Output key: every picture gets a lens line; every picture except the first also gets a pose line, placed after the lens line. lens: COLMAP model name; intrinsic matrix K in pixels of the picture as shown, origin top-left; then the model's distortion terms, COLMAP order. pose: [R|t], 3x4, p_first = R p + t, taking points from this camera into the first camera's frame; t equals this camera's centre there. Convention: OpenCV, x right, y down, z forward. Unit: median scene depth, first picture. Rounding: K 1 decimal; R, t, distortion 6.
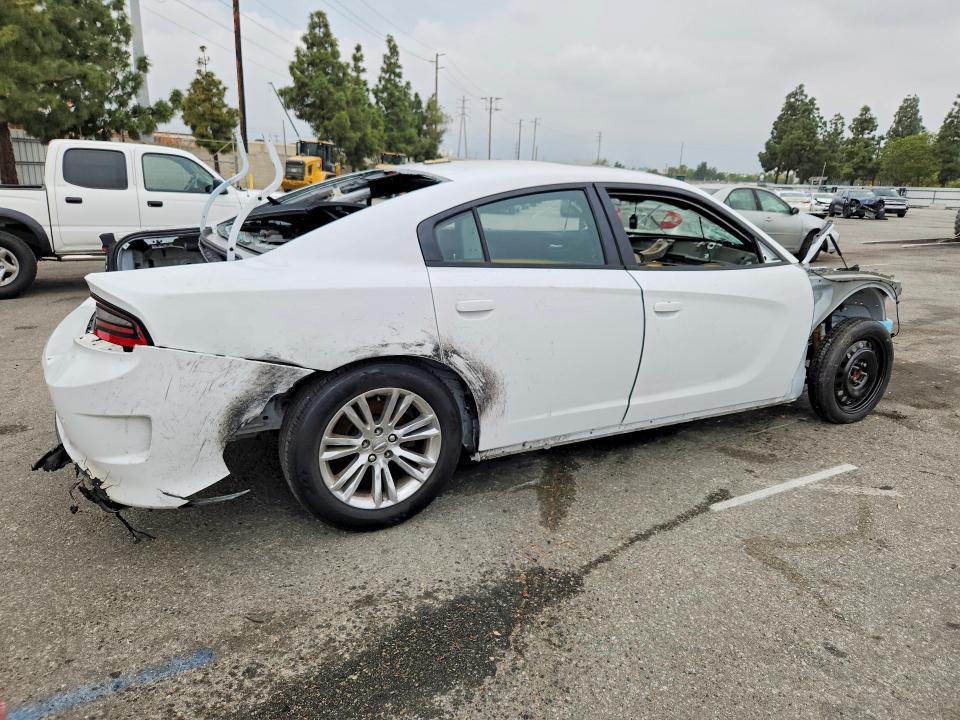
lens RADIAL K [[679.6, 0, 480.0], [0, 679.6, 360.0], [0, 0, 1]] dist [0.070212, -0.063642]
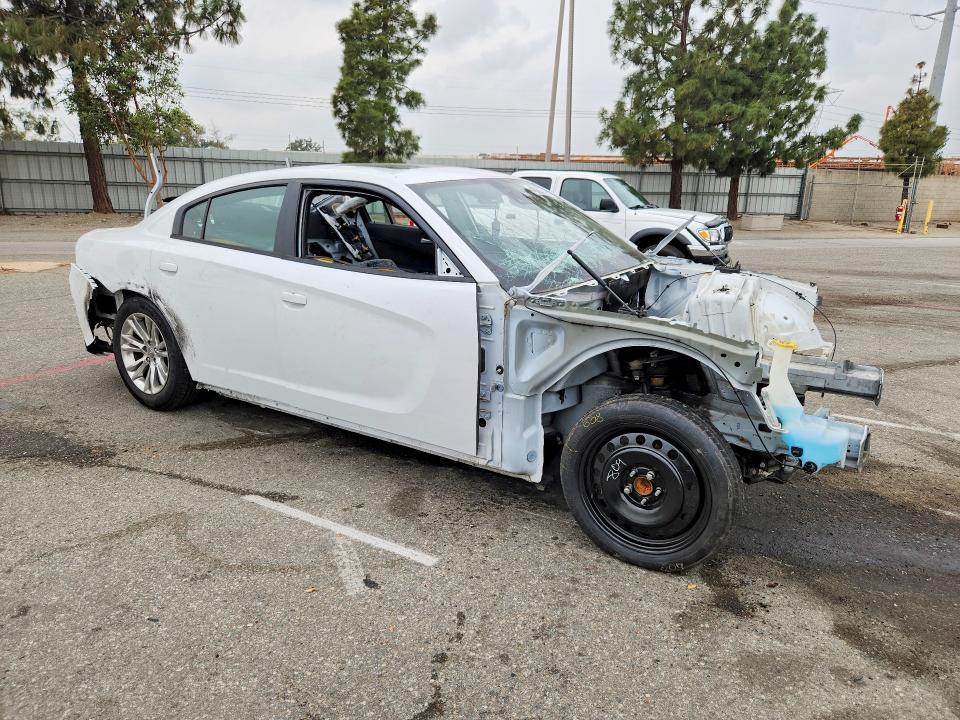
lens RADIAL K [[679.6, 0, 480.0], [0, 679.6, 360.0], [0, 0, 1]] dist [0.070212, -0.063642]
pose [[0.456644, 0.192457, -0.868583, 1.239767], [-0.232586, 0.968191, 0.092249, -0.139503], [0.858708, 0.159895, 0.486881, 0.716735]]
